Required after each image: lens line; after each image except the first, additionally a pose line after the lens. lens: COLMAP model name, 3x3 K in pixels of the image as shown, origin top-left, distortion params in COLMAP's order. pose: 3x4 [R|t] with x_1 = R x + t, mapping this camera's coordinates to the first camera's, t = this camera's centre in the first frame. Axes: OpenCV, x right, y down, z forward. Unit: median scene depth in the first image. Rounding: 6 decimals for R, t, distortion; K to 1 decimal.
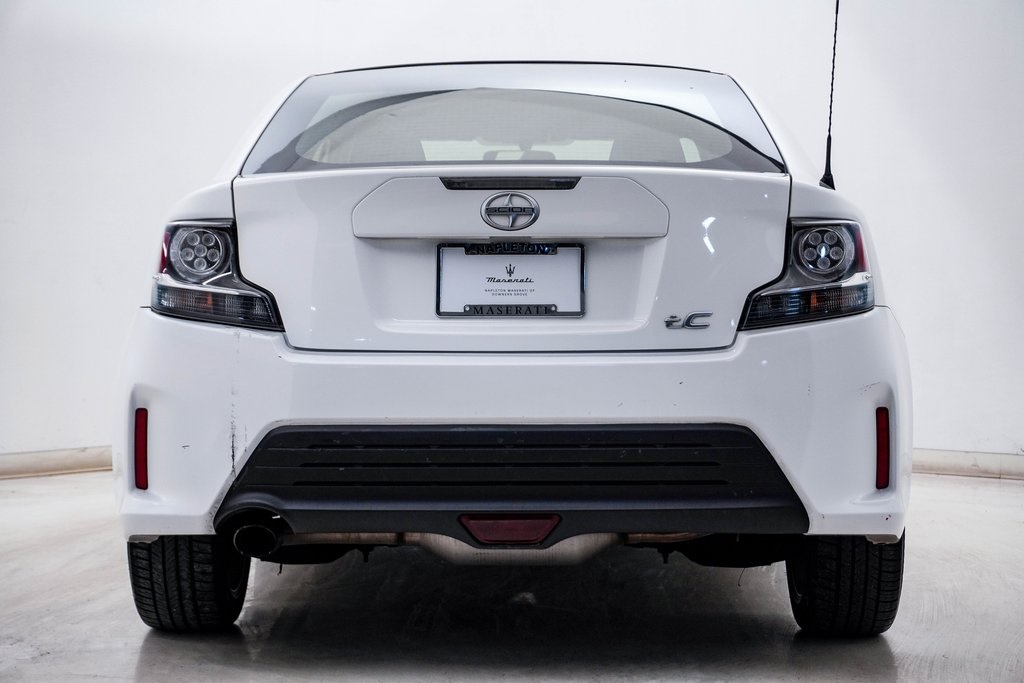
lens RADIAL K [[2167.2, 0, 511.2], [0, 2167.2, 357.7], [0, 0, 1]] dist [-0.019092, 0.234567]
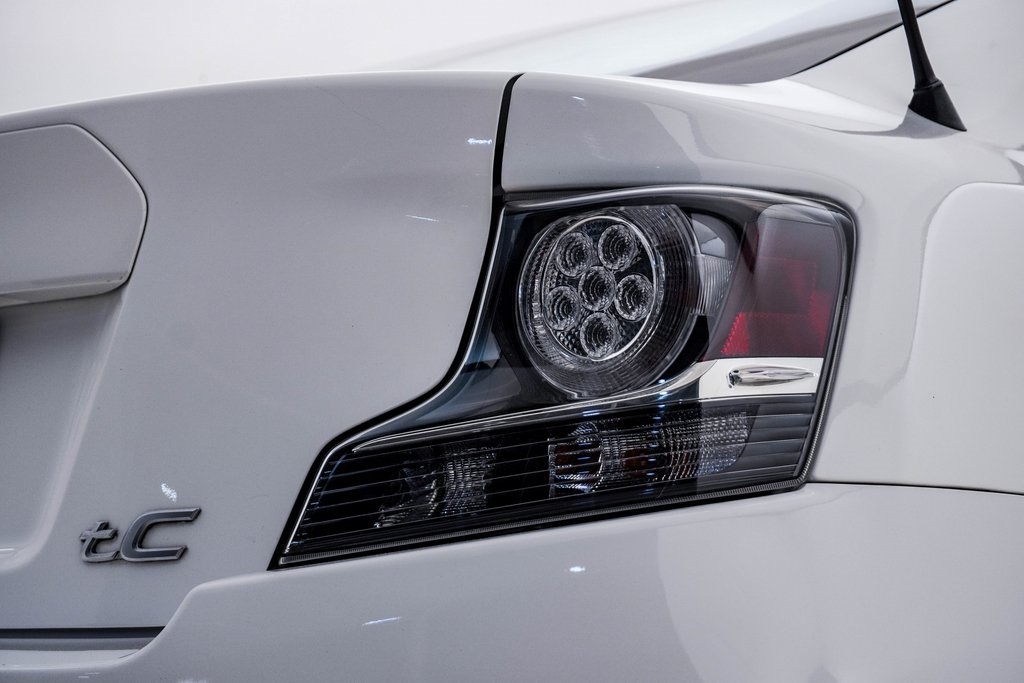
lens RADIAL K [[2167.2, 0, 511.2], [0, 2167.2, 357.7], [0, 0, 1]] dist [-0.019092, 0.234567]
pose [[0.779922, -0.066239, -0.622362, 0.319201], [-0.015242, 0.992079, -0.124689, -0.004478], [0.625691, 0.106734, 0.772734, 0.783892]]
